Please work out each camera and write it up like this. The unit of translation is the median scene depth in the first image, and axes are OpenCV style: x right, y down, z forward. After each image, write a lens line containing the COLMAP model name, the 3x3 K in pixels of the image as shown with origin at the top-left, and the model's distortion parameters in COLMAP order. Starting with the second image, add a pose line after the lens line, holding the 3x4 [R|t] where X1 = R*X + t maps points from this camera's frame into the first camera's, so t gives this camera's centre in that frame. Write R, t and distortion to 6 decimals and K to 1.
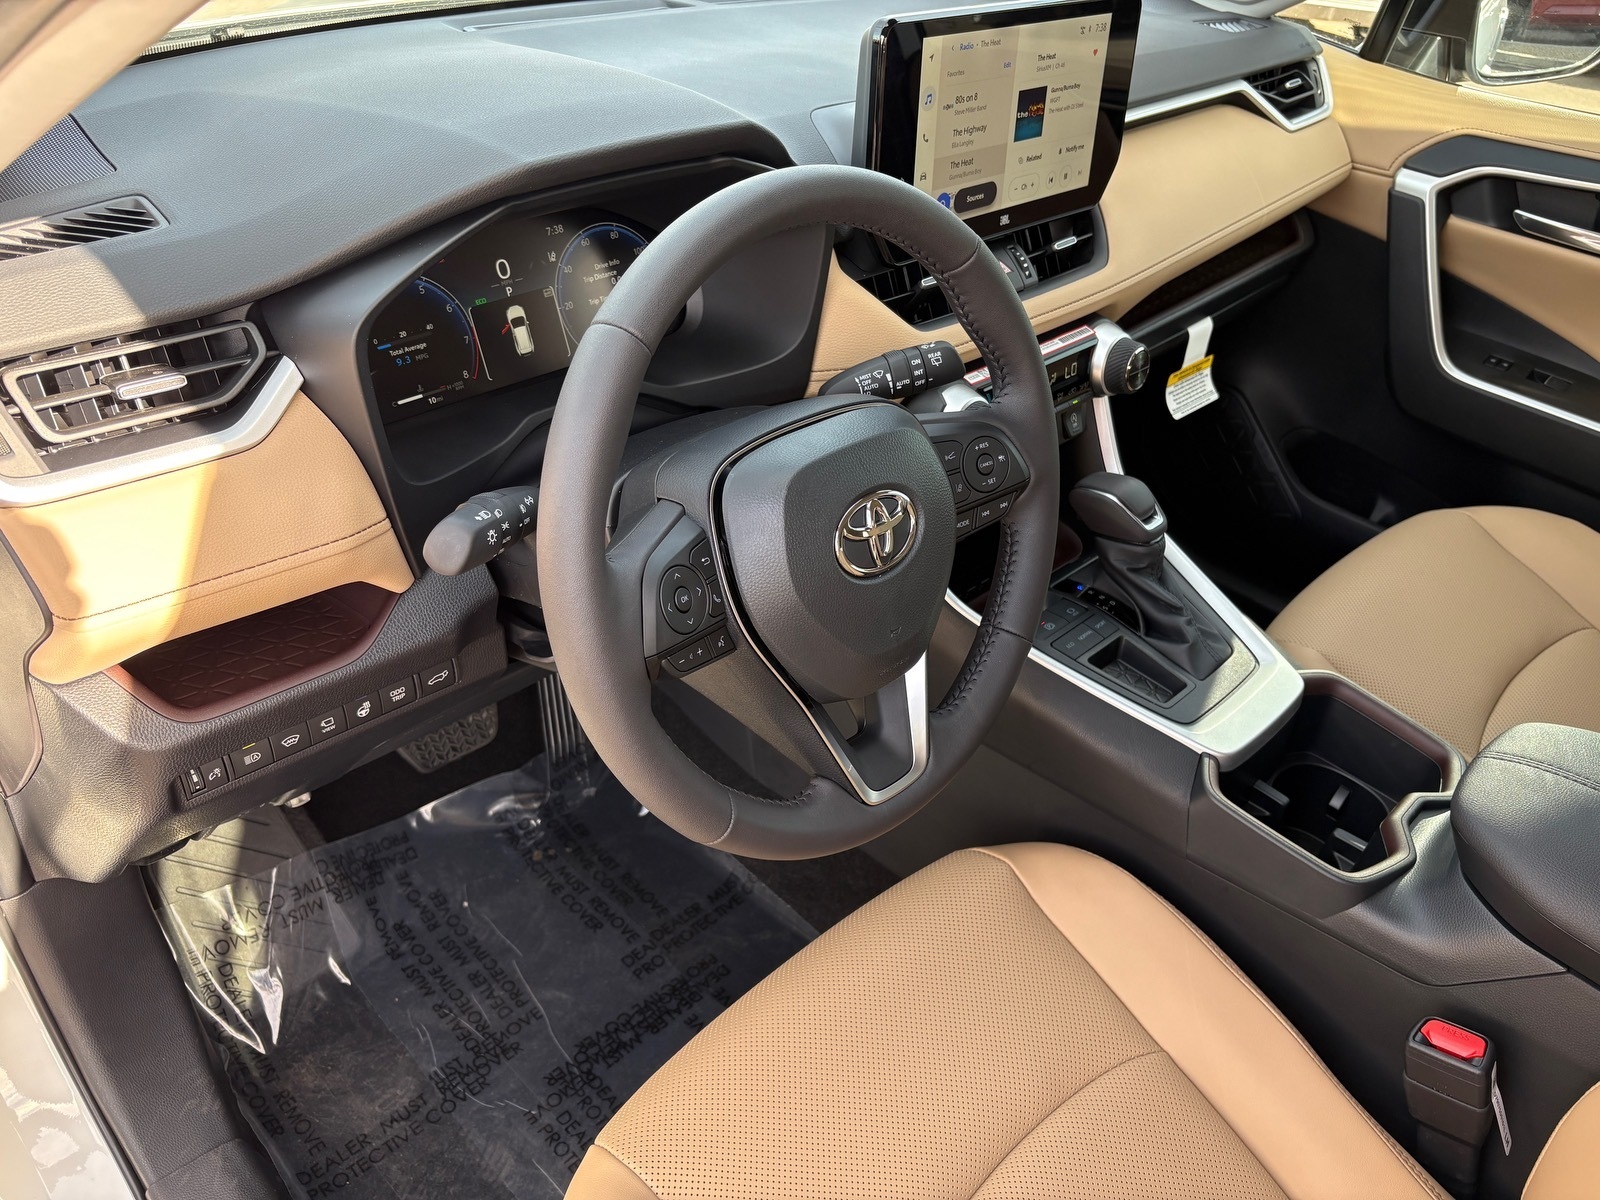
lens RADIAL K [[1231.7, 0, 790.7], [0, 1231.7, 603.2], [0, 0, 1]] dist [0.028368, -0.031503]
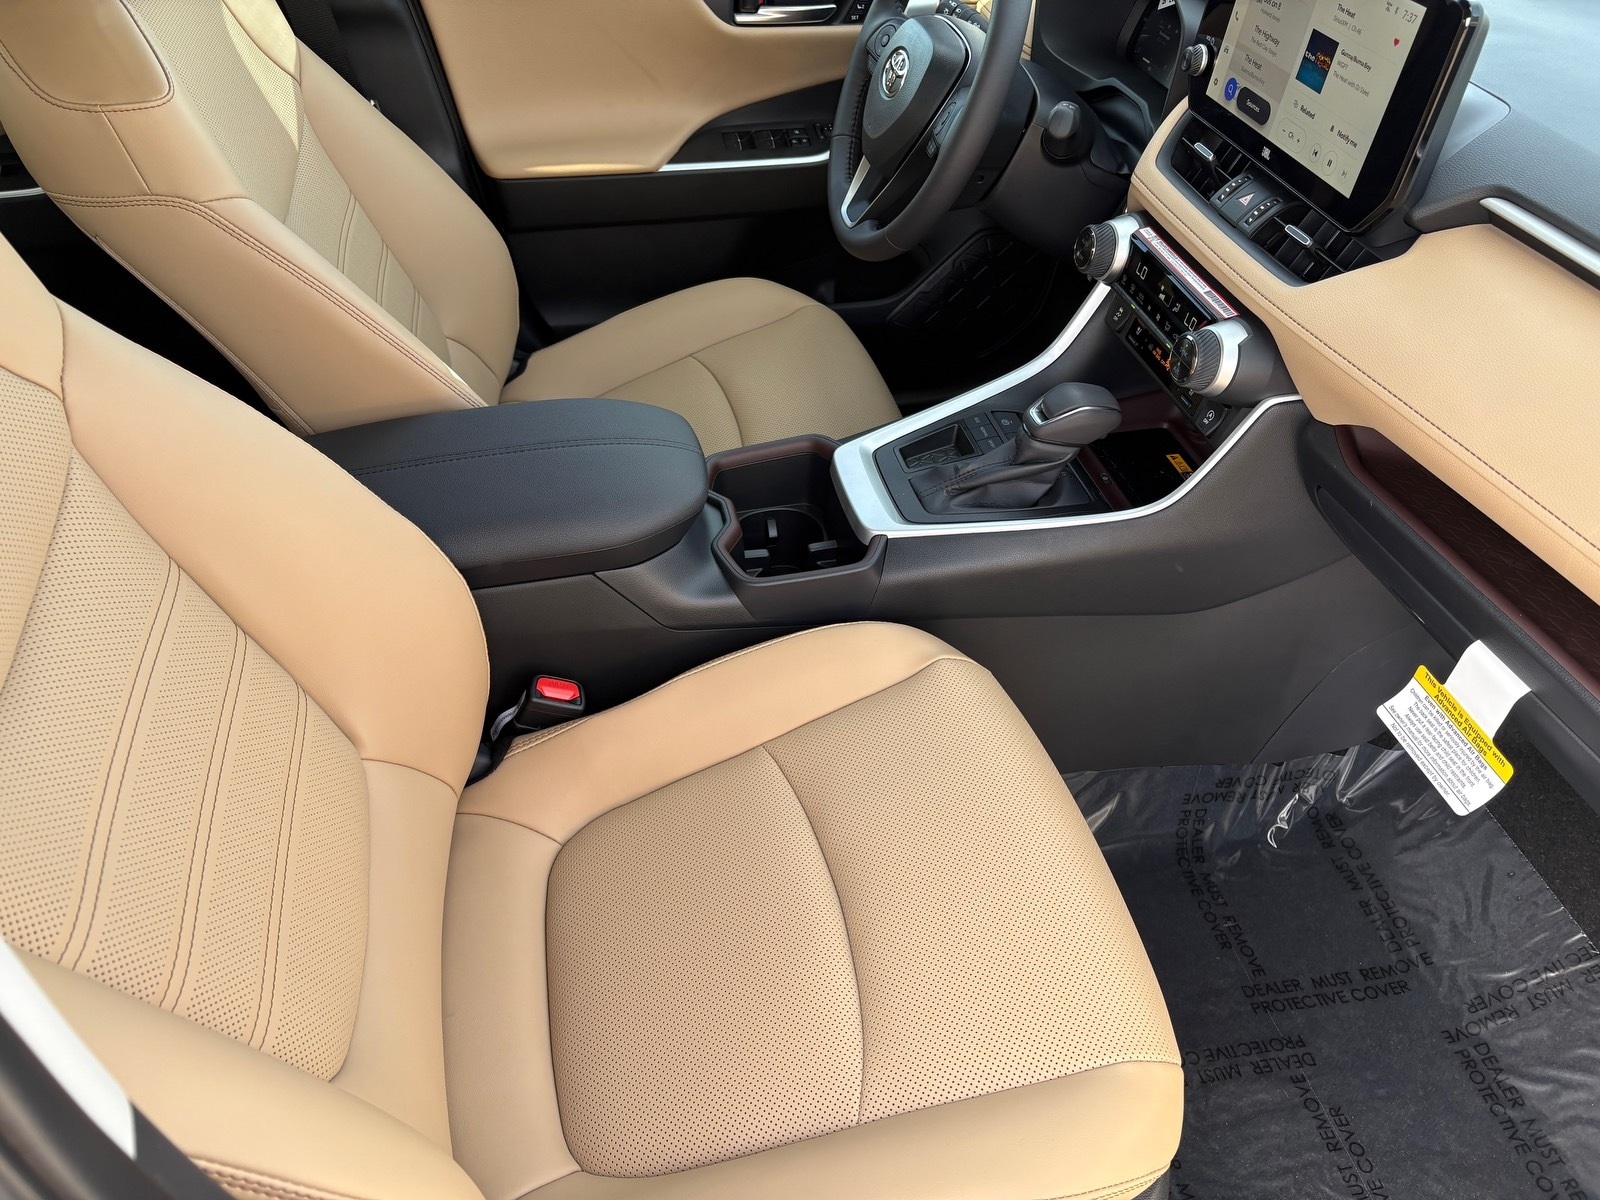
lens RADIAL K [[1231.7, 0, 806.1], [0, 1231.7, 594.8], [0, 0, 1]] dist [0.028368, -0.031503]
pose [[-0.543322, 0.455248, -0.705373, 1.315151], [-0.545825, 0.446832, 0.708813, -0.688021], [0.637869, 0.770124, 0.005712, 1.068271]]
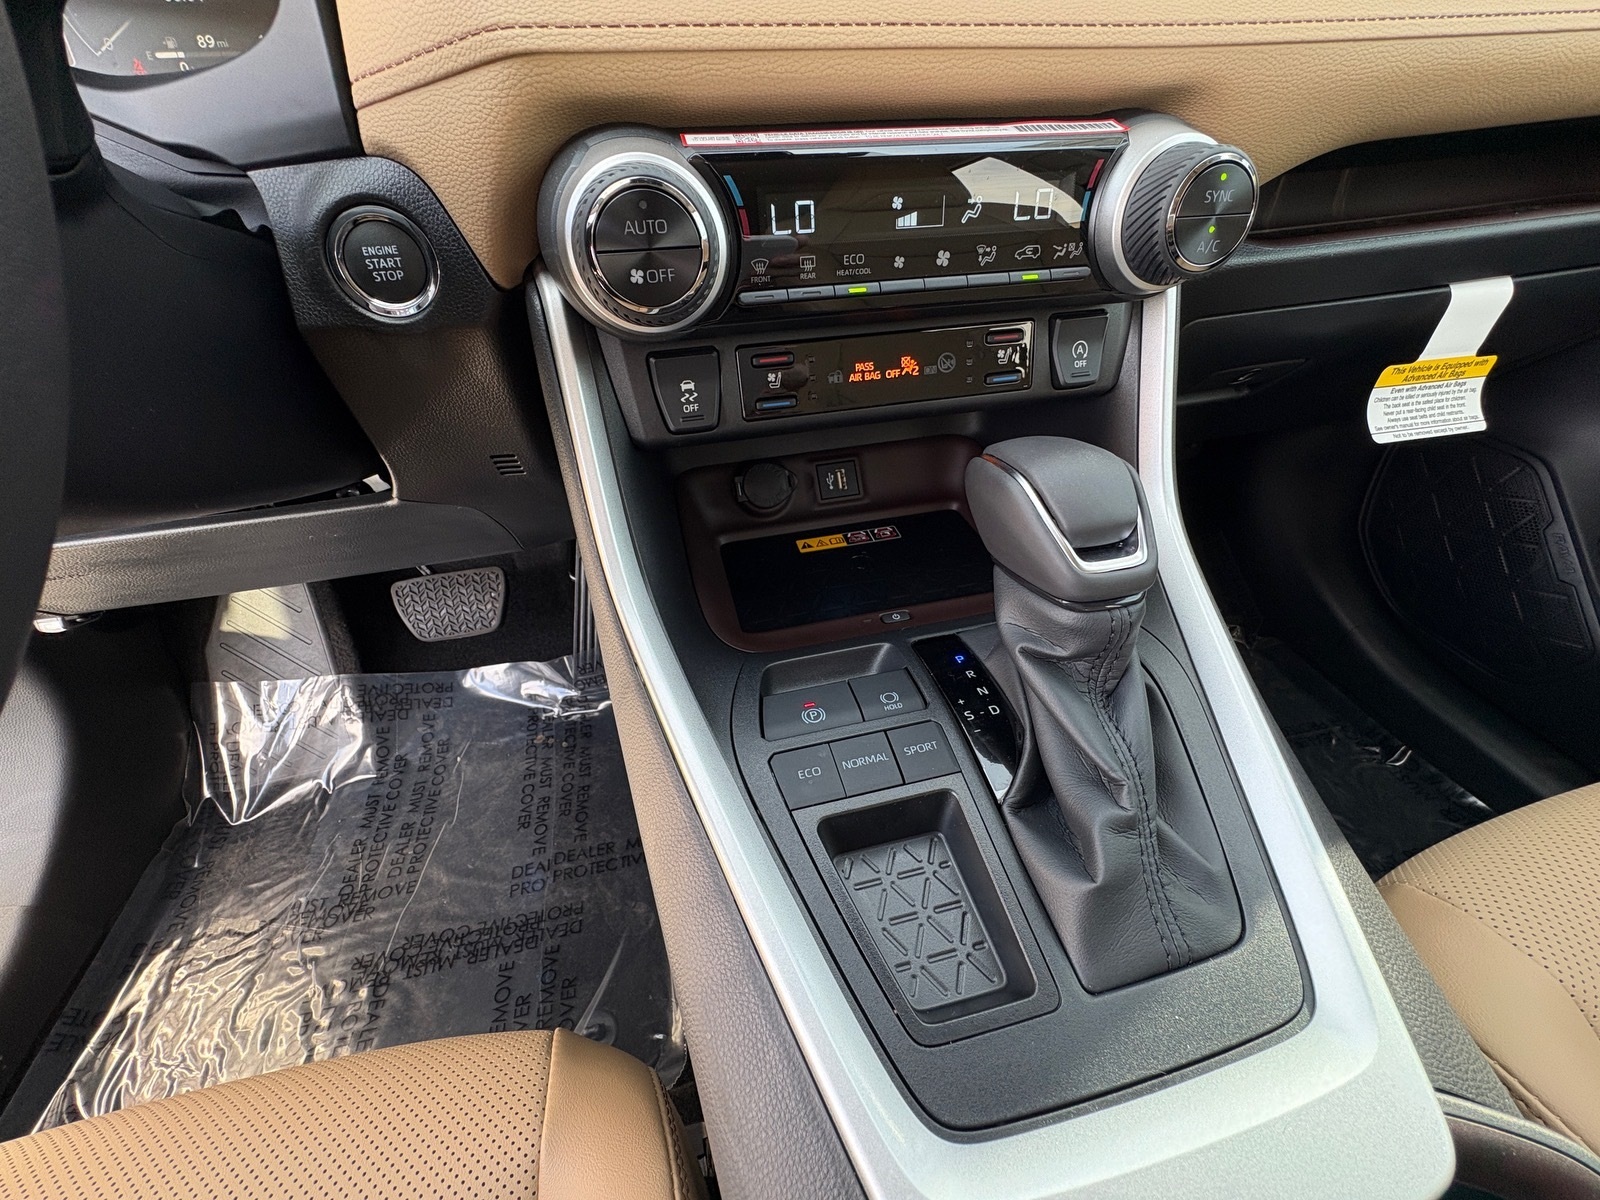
lens RADIAL K [[641.7, 0, 793.1], [0, 641.7, 597.6], [0, 0, 1]] dist [-0.002237, -0.000342]
pose [[0.844734, 0.255171, -0.470438, 0.335711], [-0.235231, 0.966583, 0.101897, -0.054247], [0.480719, 0.024585, 0.876530, 0.828357]]
